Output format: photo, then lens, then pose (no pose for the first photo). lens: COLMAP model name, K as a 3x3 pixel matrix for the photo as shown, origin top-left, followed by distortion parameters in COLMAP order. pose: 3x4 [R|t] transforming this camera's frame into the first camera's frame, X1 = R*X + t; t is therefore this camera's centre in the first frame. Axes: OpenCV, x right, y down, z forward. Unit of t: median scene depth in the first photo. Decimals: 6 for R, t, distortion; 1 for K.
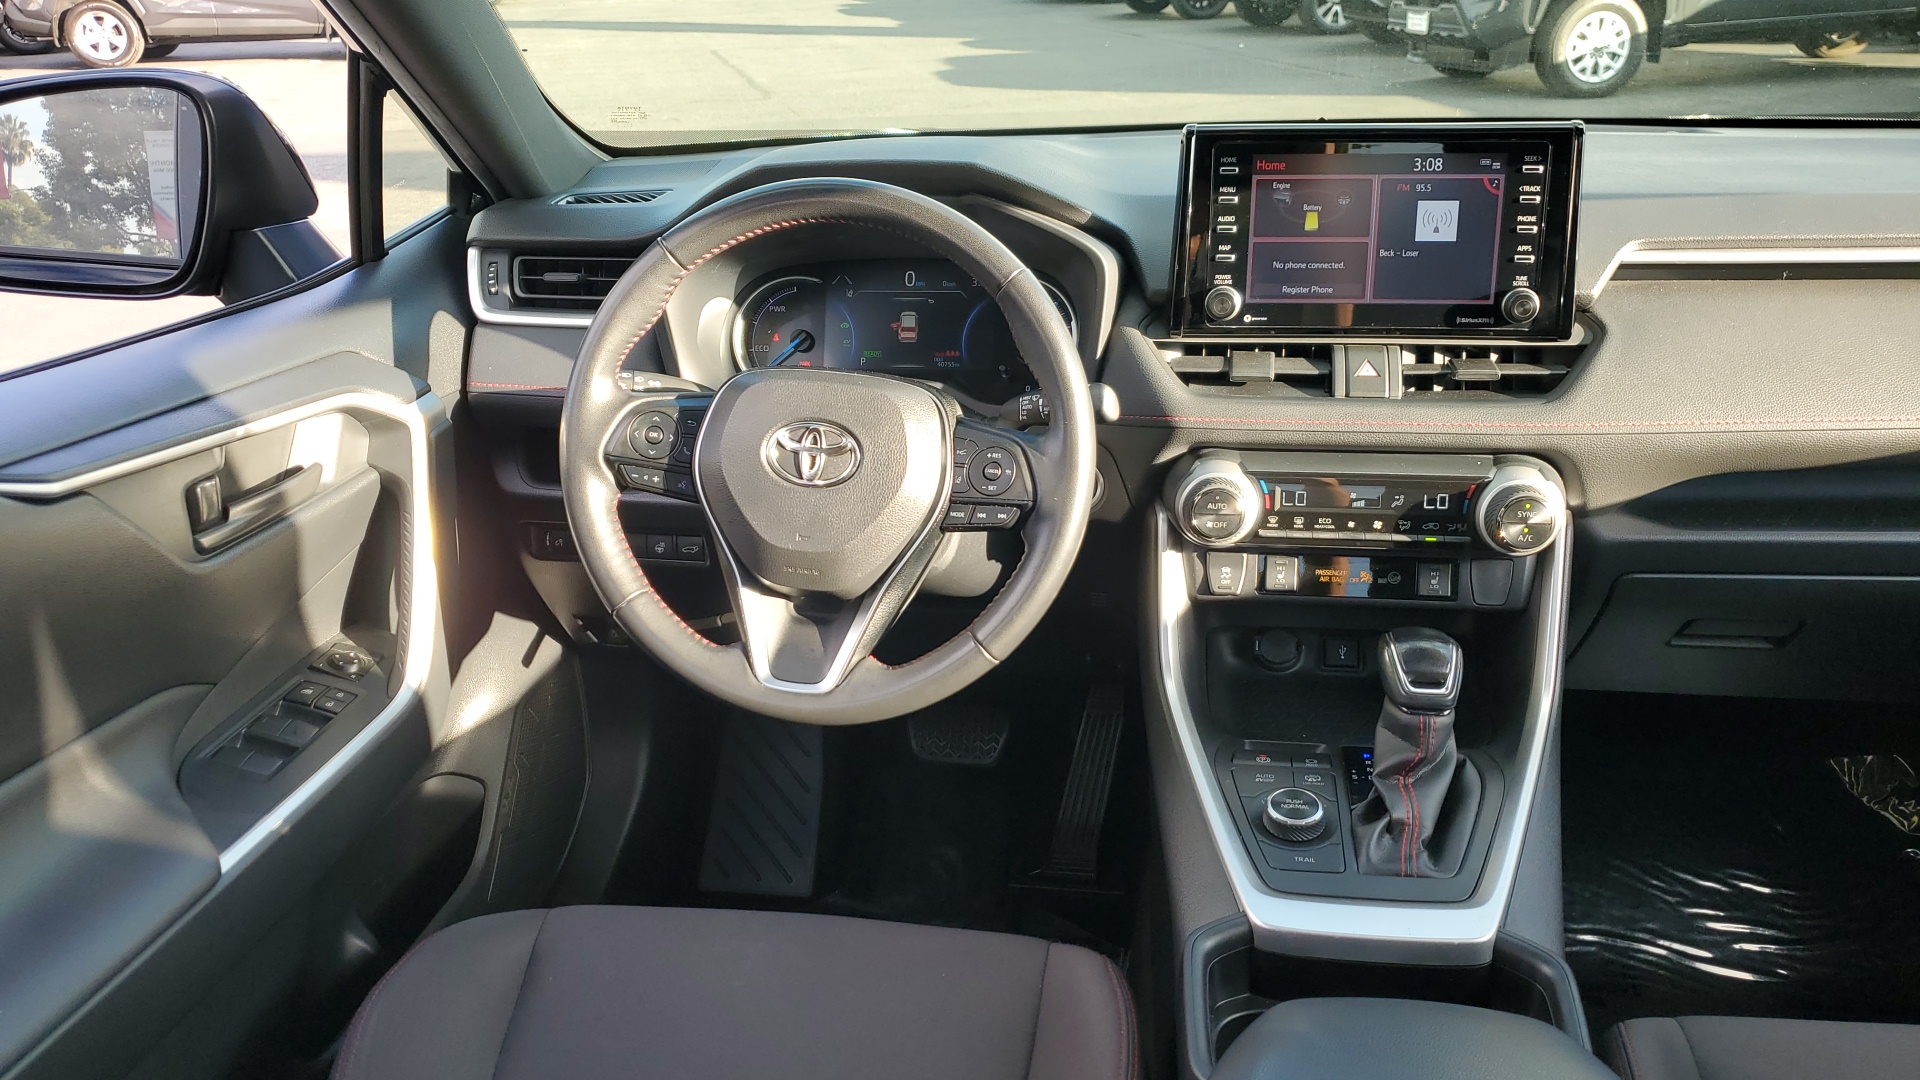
lens RADIAL K [[1506.5, 0, 938.3], [0, 1506.5, 540.3], [0, 0, 1]] dist [0.079994, -0.108790]
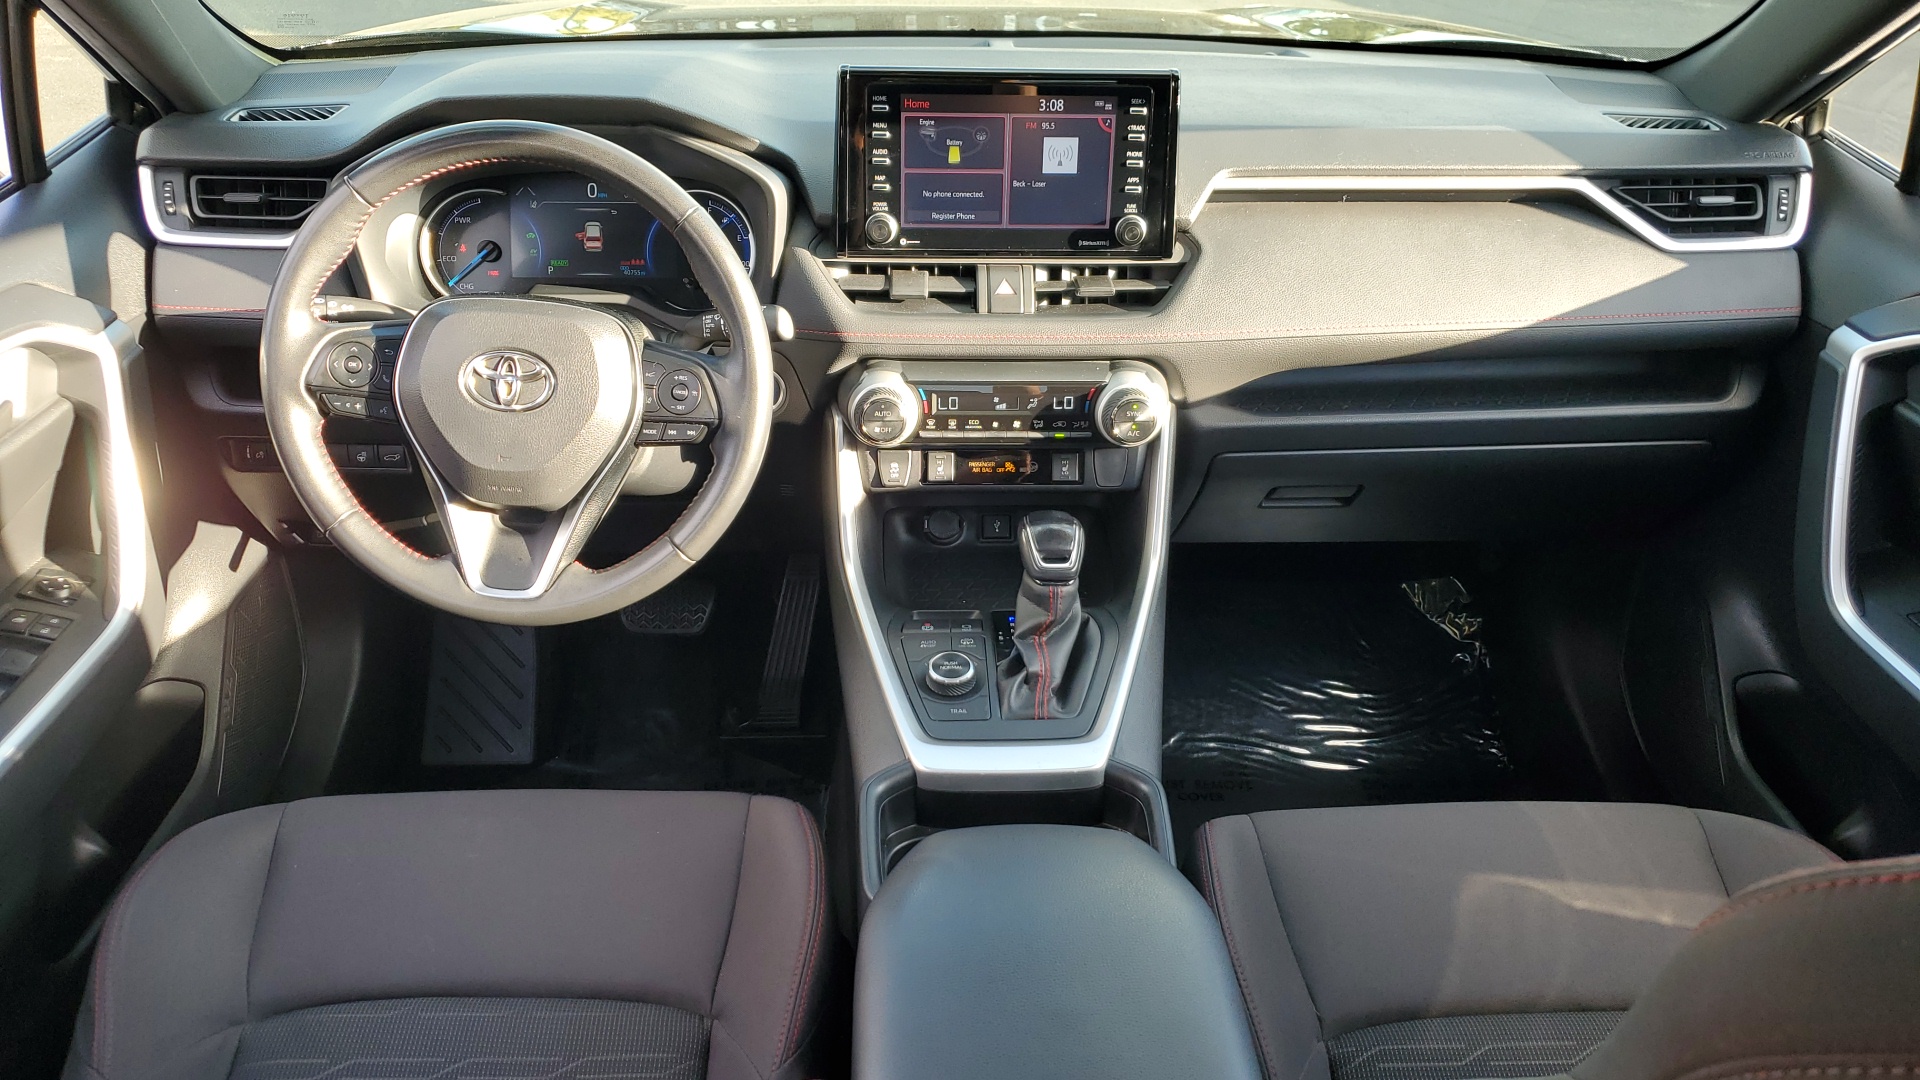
lens RADIAL K [[1506.5, 0, 936.6], [0, 1506.5, 549.5], [0, 0, 1]] dist [0.079994, -0.108790]
pose [[0.982039, -0.051081, 0.181630, 0.013152], [0.029572, 0.992428, 0.119216, -0.053350], [-0.186344, -0.111704, 0.976114, -0.129303]]
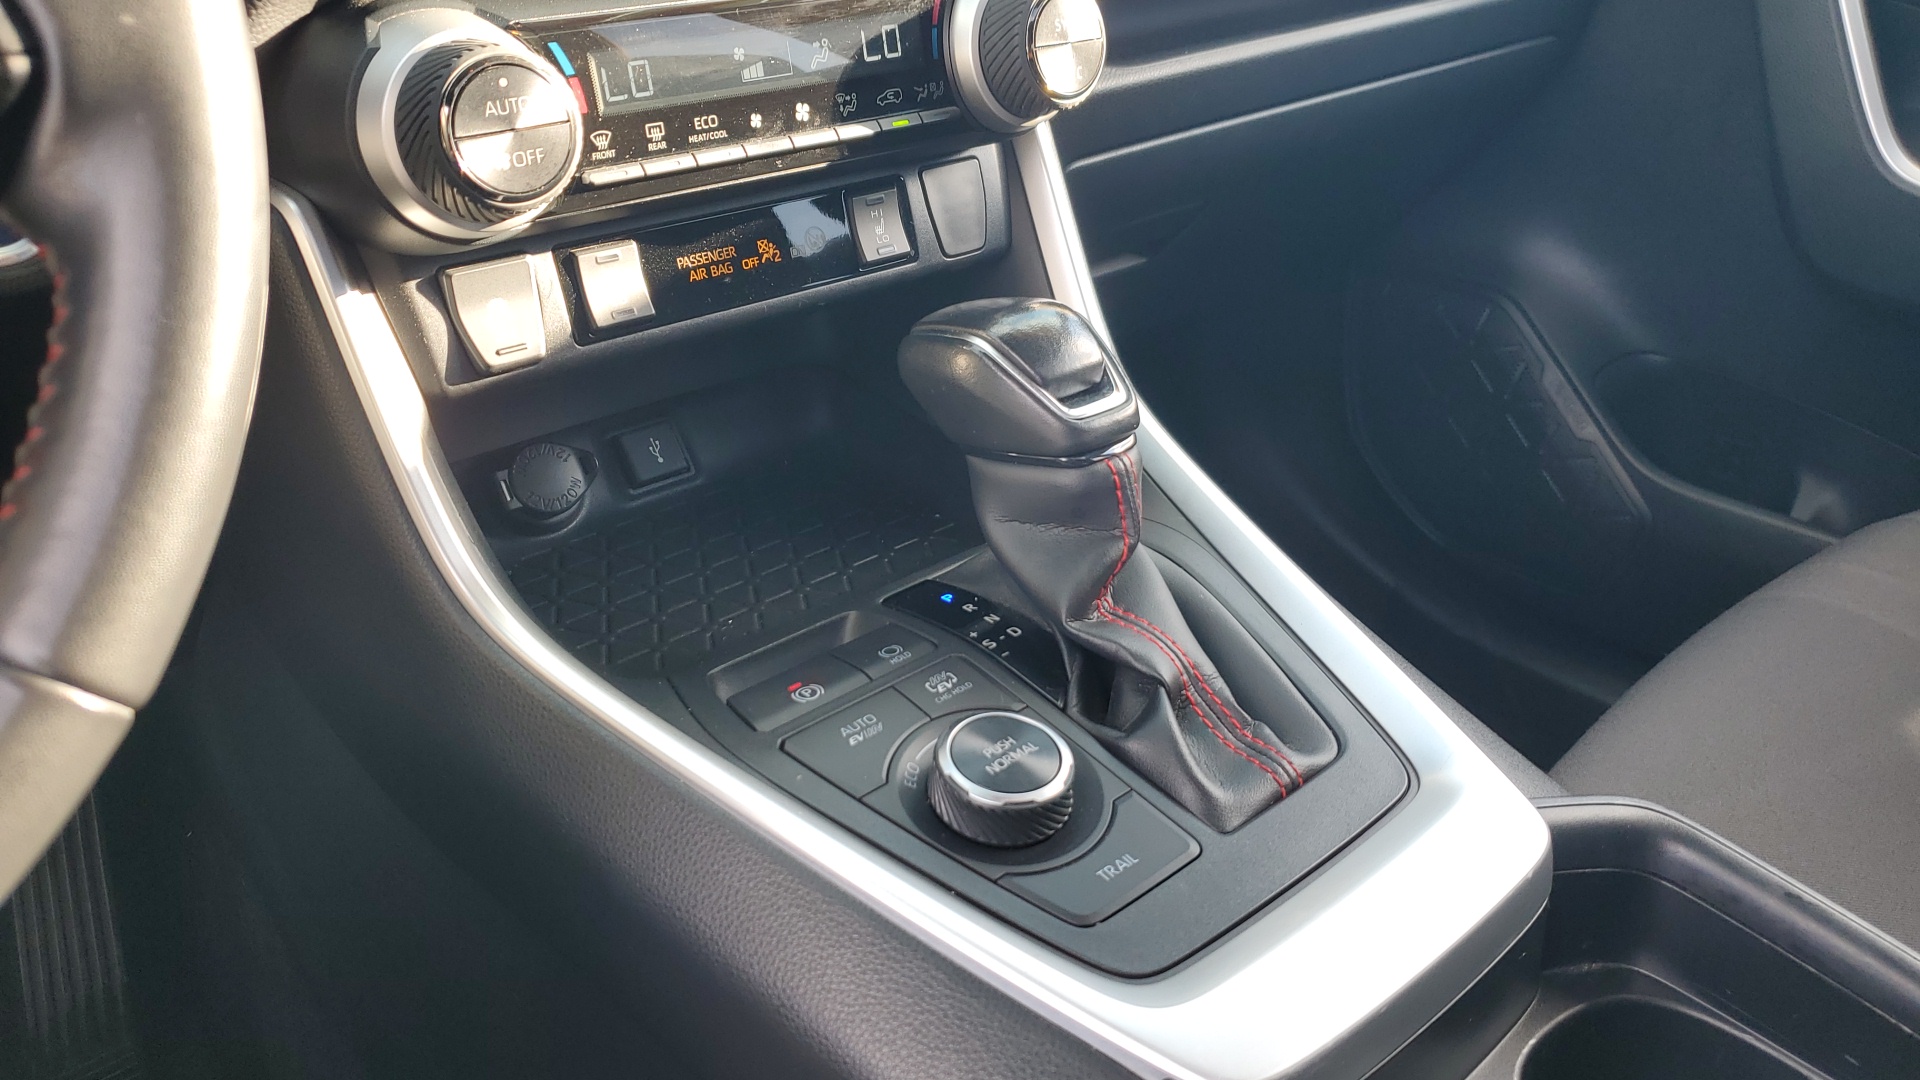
lens RADIAL K [[1506.5, 0, 954.1], [0, 1506.5, 532.2], [0, 0, 1]] dist [0.079994, -0.108790]
pose [[0.632453, -0.325231, 0.703014, -0.037441], [0.264837, 0.943681, 0.198314, 0.029523], [-0.727918, 0.060760, 0.682966, 0.653723]]
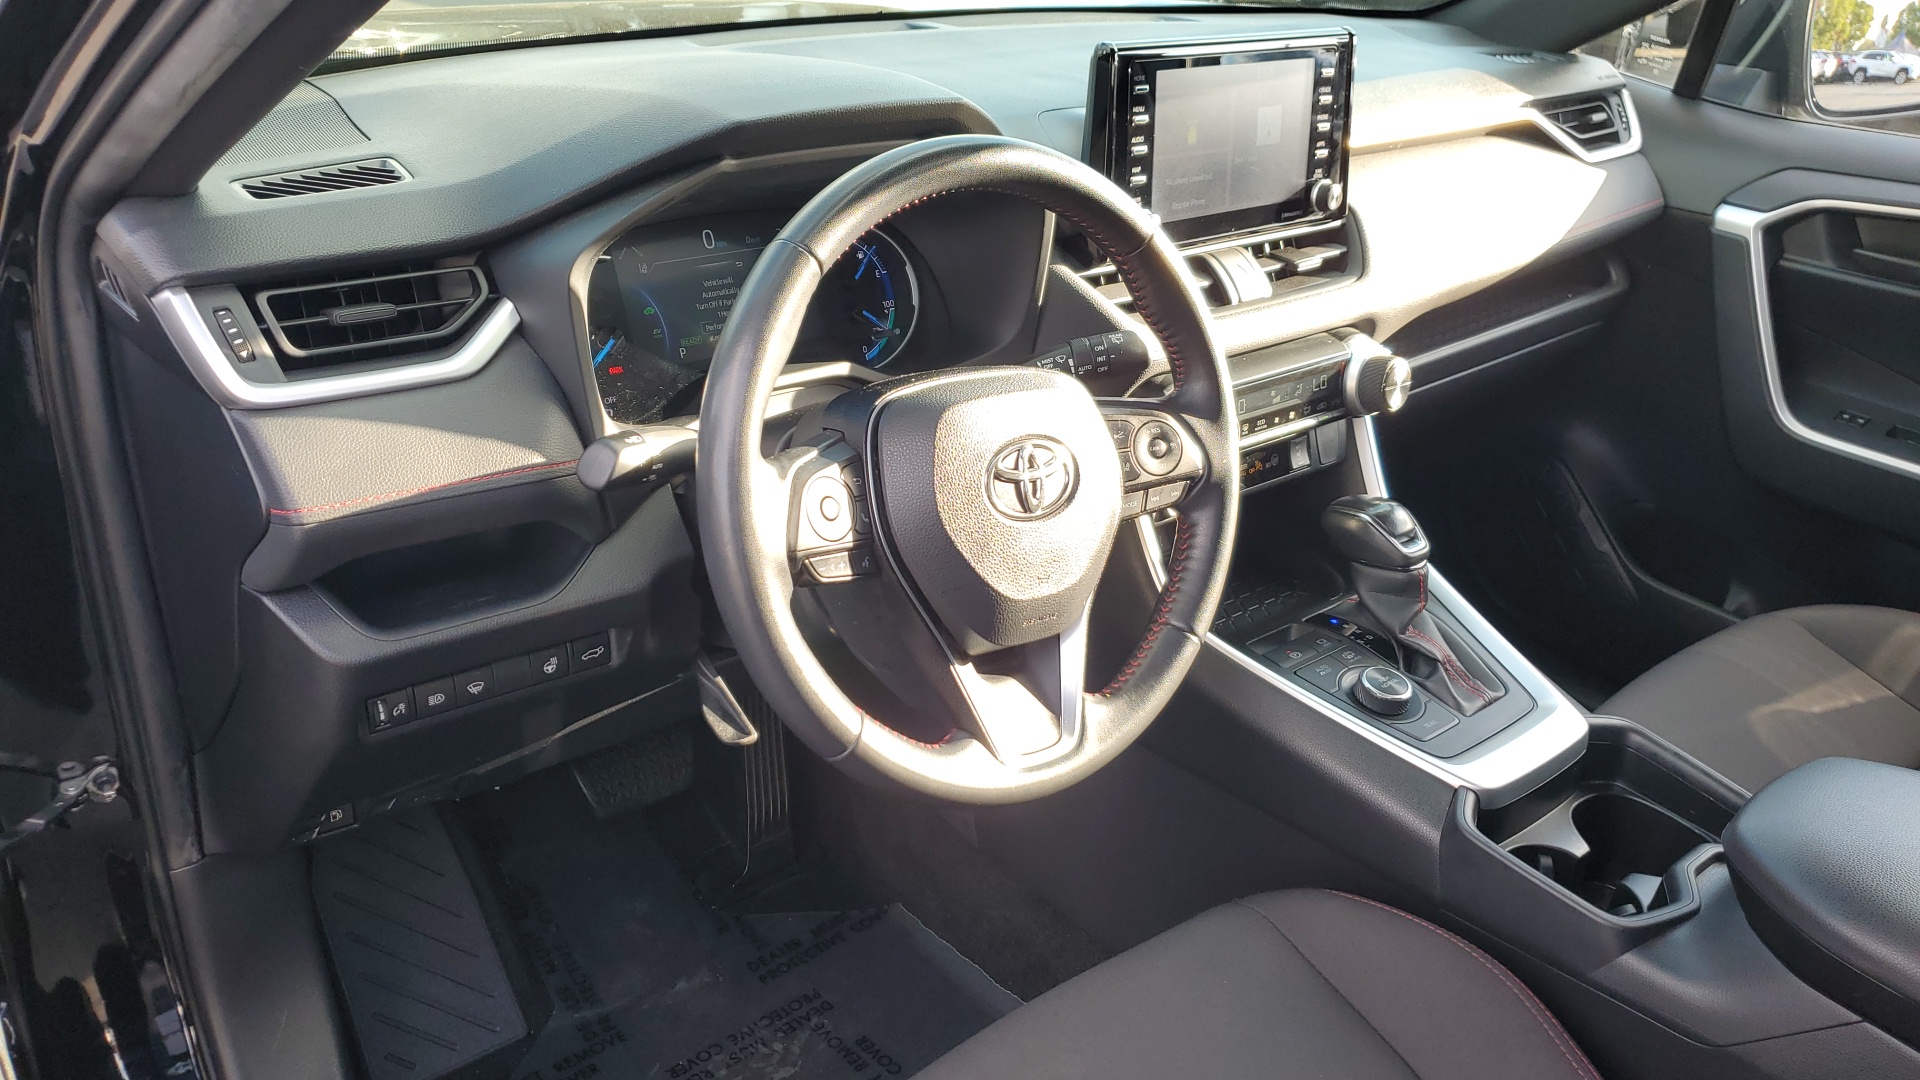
lens RADIAL K [[1506.5, 0, 962.8], [0, 1506.5, 540.3], [0, 0, 1]] dist [0.079994, -0.108790]
pose [[0.648413, -0.277469, 0.708923, -0.640373], [0.196752, 0.960655, 0.196037, -0.178829], [-0.735424, 0.012369, 0.677494, 0.432550]]
